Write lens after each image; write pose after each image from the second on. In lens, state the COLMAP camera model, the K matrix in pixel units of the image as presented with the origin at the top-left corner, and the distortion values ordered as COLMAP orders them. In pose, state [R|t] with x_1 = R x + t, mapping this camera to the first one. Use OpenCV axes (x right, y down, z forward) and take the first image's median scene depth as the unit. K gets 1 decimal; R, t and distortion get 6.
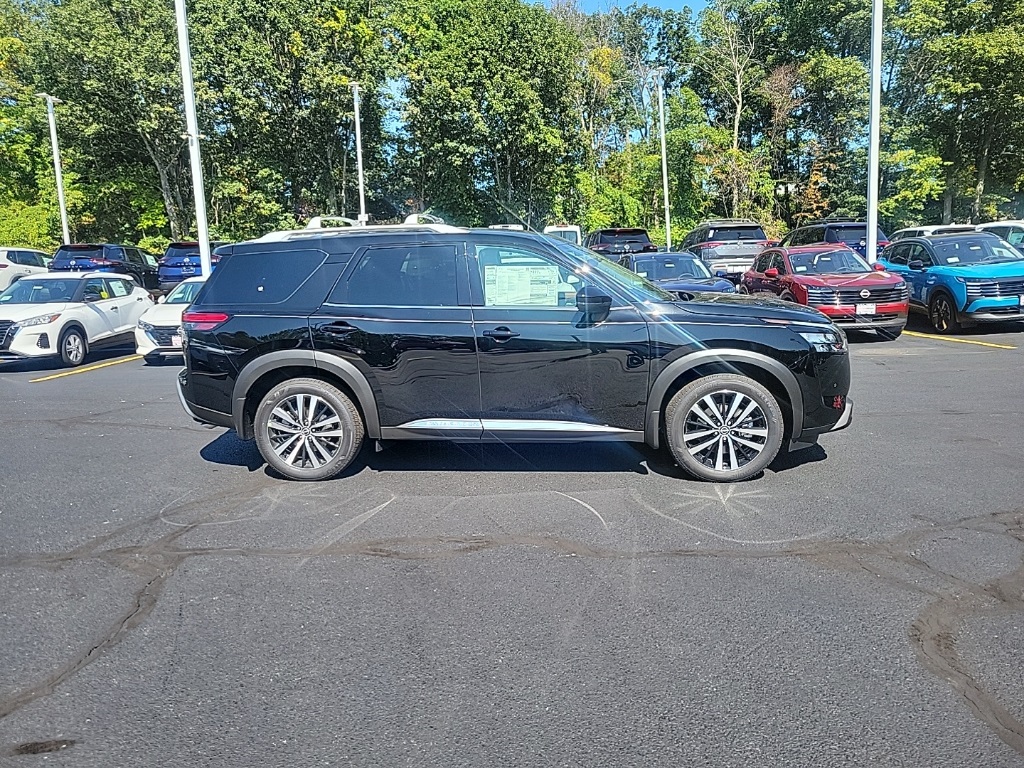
lens RADIAL K [[769.9, 0, 501.0], [0, 769.9, 388.0], [0, 0, 1]] dist [0.051493, -0.029303]
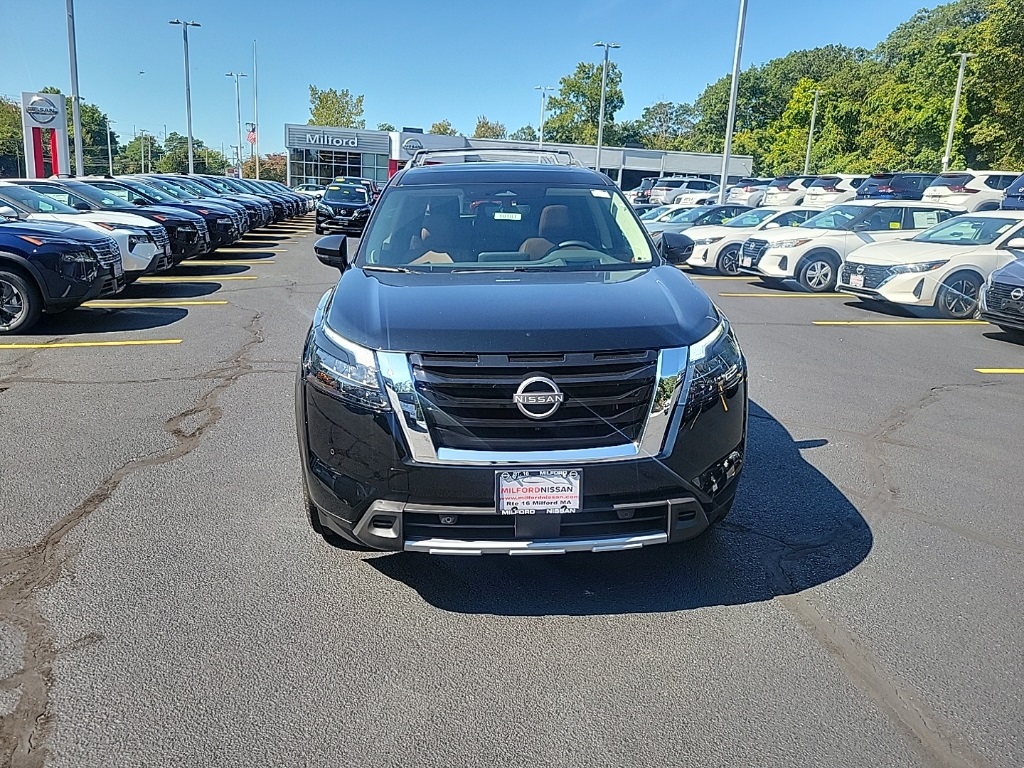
lens RADIAL K [[769.9, 0, 506.0], [0, 769.9, 383.9], [0, 0, 1]] dist [0.051493, -0.029303]
pose [[0.169035, 0.270694, -0.947709, 0.389600], [-0.182433, 0.953523, 0.239816, -0.083397], [0.968579, 0.132356, 0.210563, 0.400949]]
